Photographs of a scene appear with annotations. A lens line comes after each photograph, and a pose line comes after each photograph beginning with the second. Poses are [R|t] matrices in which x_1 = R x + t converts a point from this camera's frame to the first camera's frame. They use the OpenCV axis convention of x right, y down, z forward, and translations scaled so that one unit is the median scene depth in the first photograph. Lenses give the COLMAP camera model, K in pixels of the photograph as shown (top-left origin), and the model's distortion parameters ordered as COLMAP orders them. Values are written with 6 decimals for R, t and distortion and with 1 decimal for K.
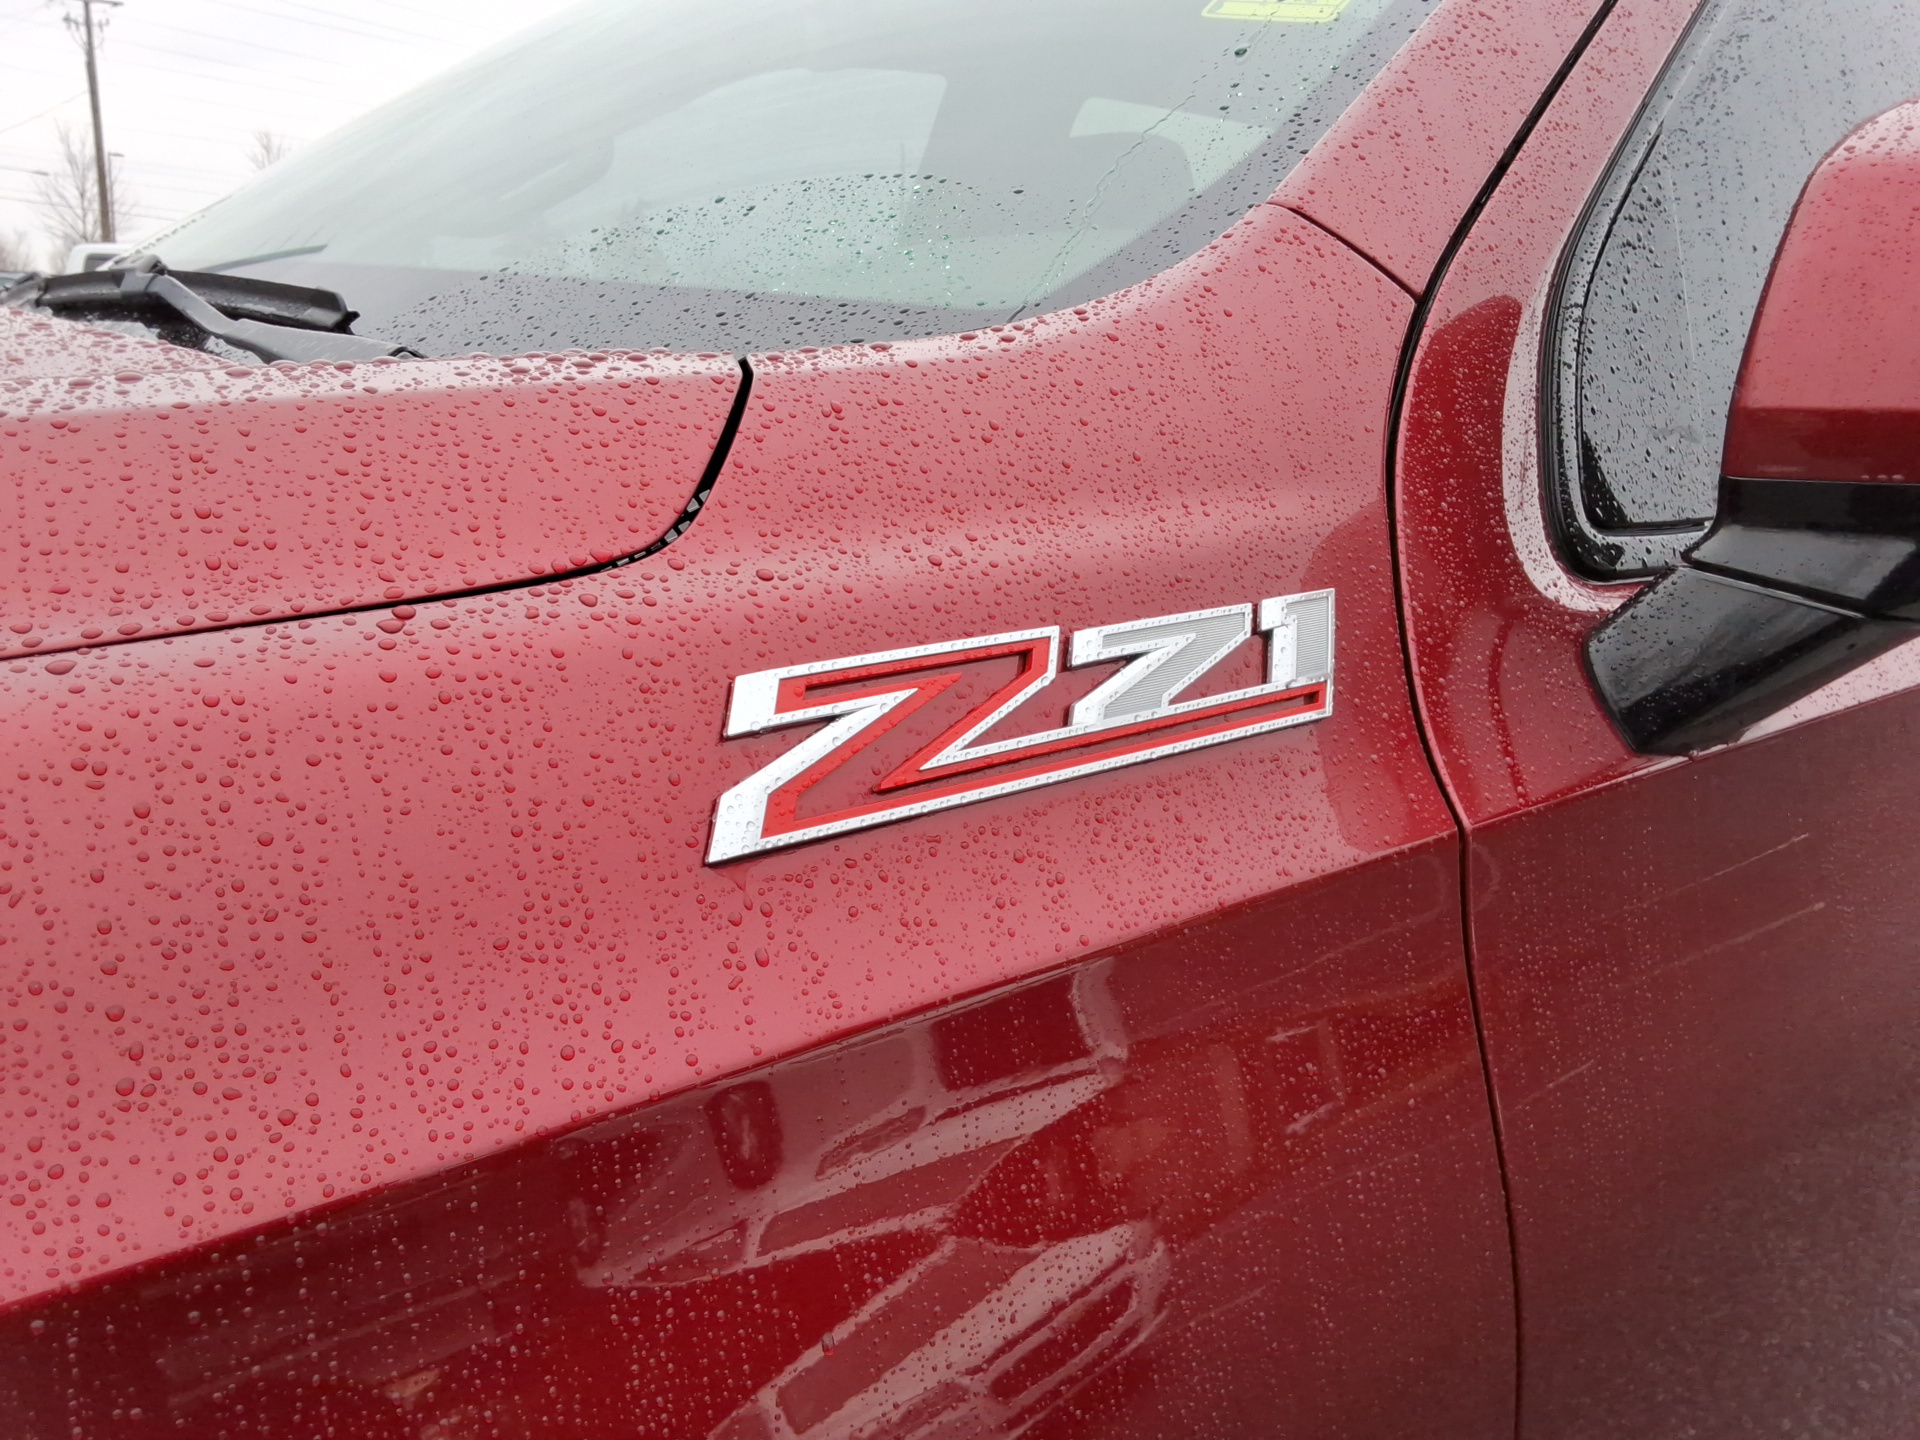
lens RADIAL K [[1533.9, 0, 973.5], [0, 1533.9, 706.0], [0, 0, 1]] dist [0.115038, -0.184908]
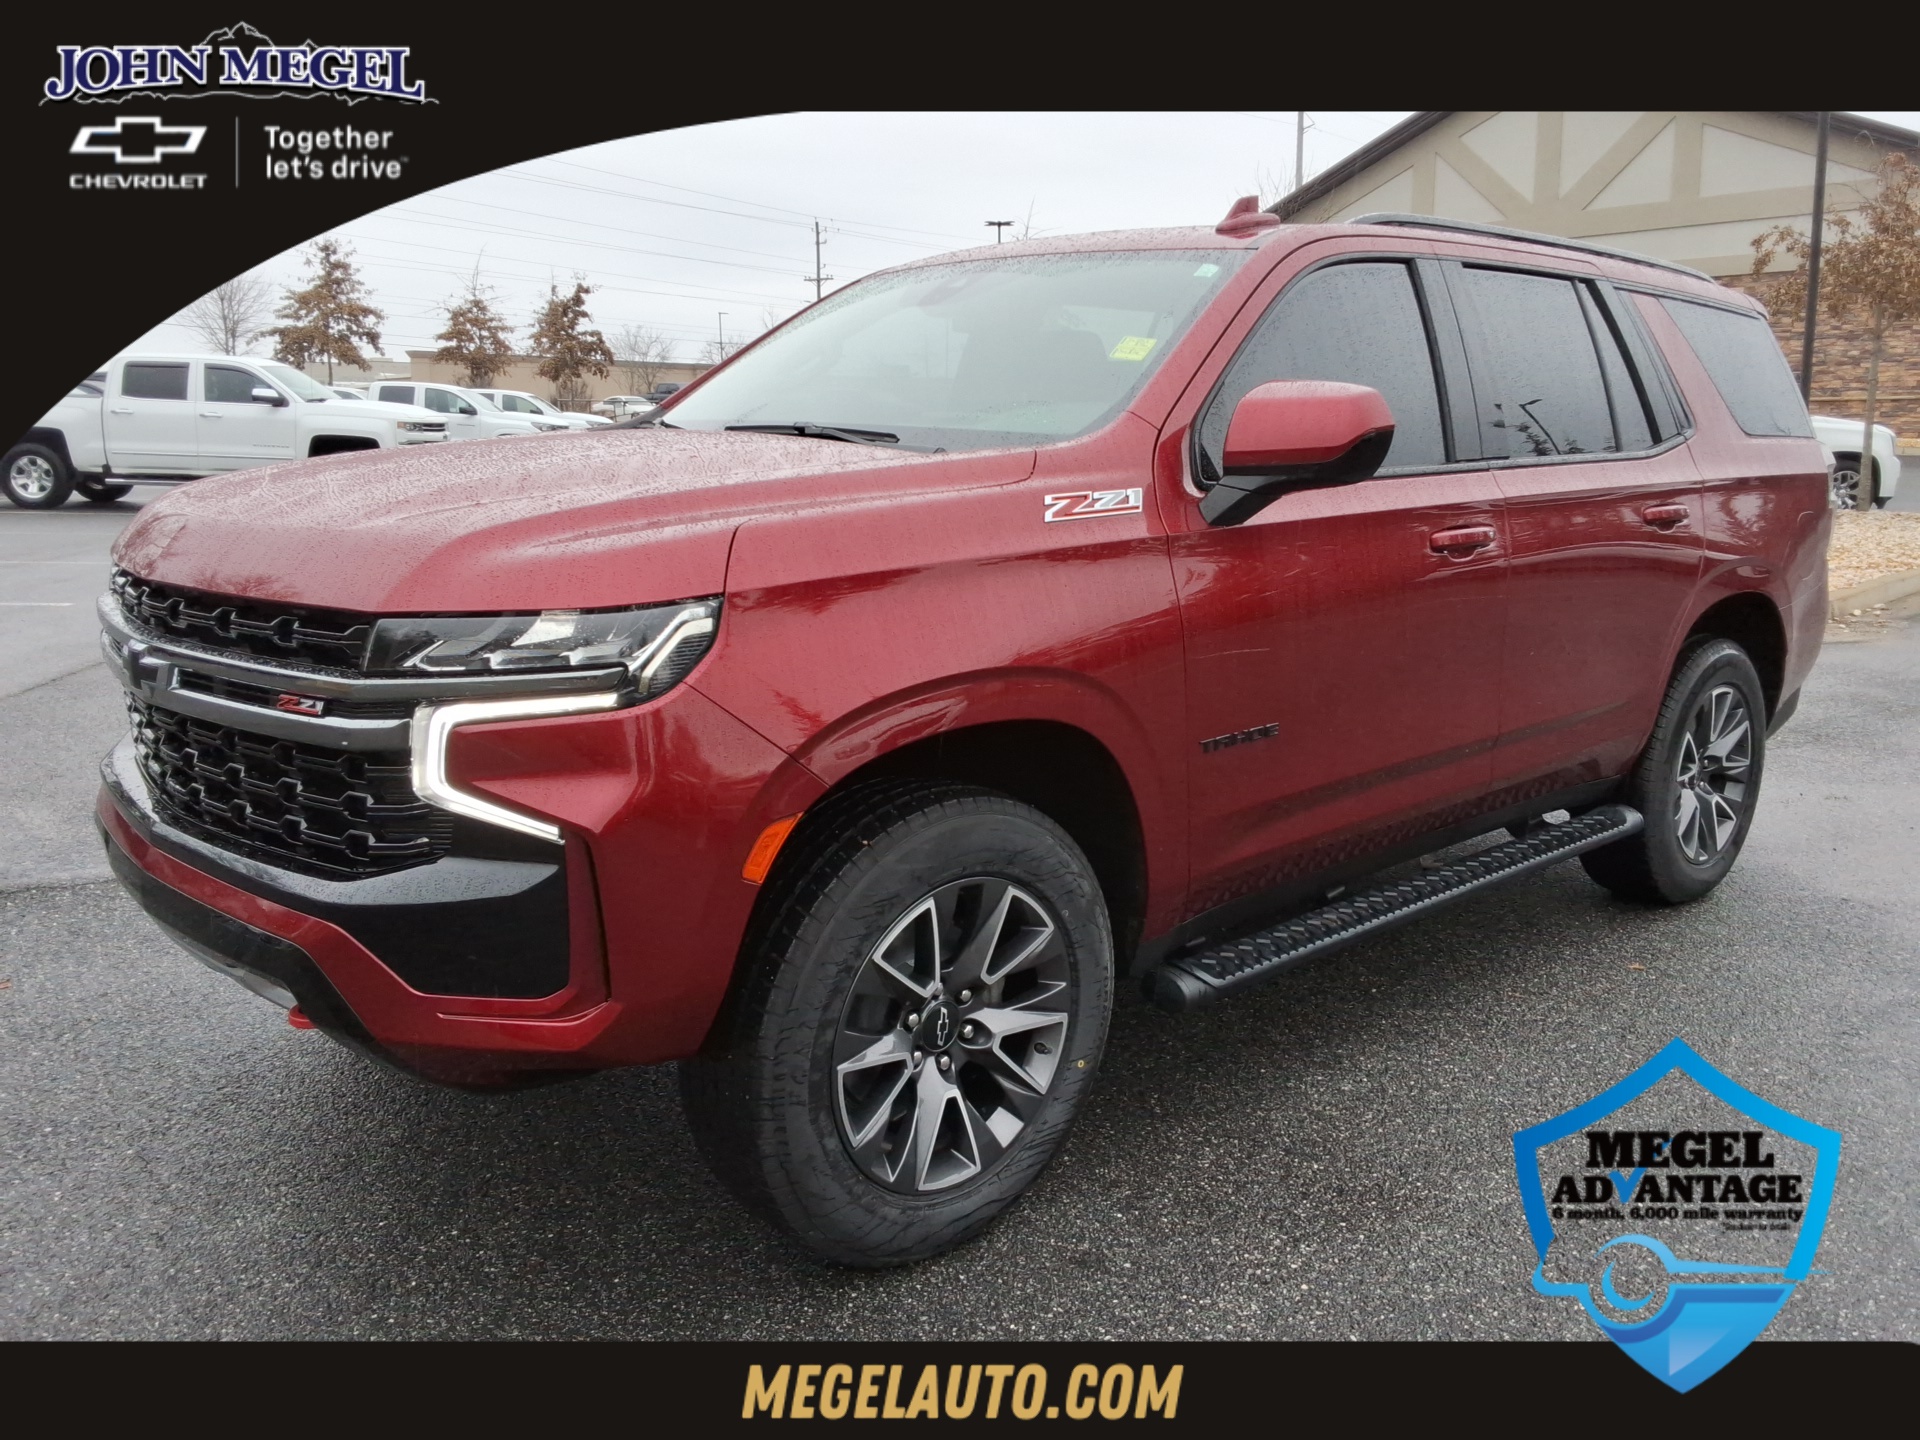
lens RADIAL K [[1557.6, 0, 988.1], [0, 1557.6, 689.5], [0, 0, 1]] dist [0.129159, -0.189400]
pose [[0.997644, -0.028425, 0.062443, -0.636486], [0.030676, 0.998902, -0.035400, 0.785422], [-0.061369, 0.037232, 0.997421, -4.255638]]
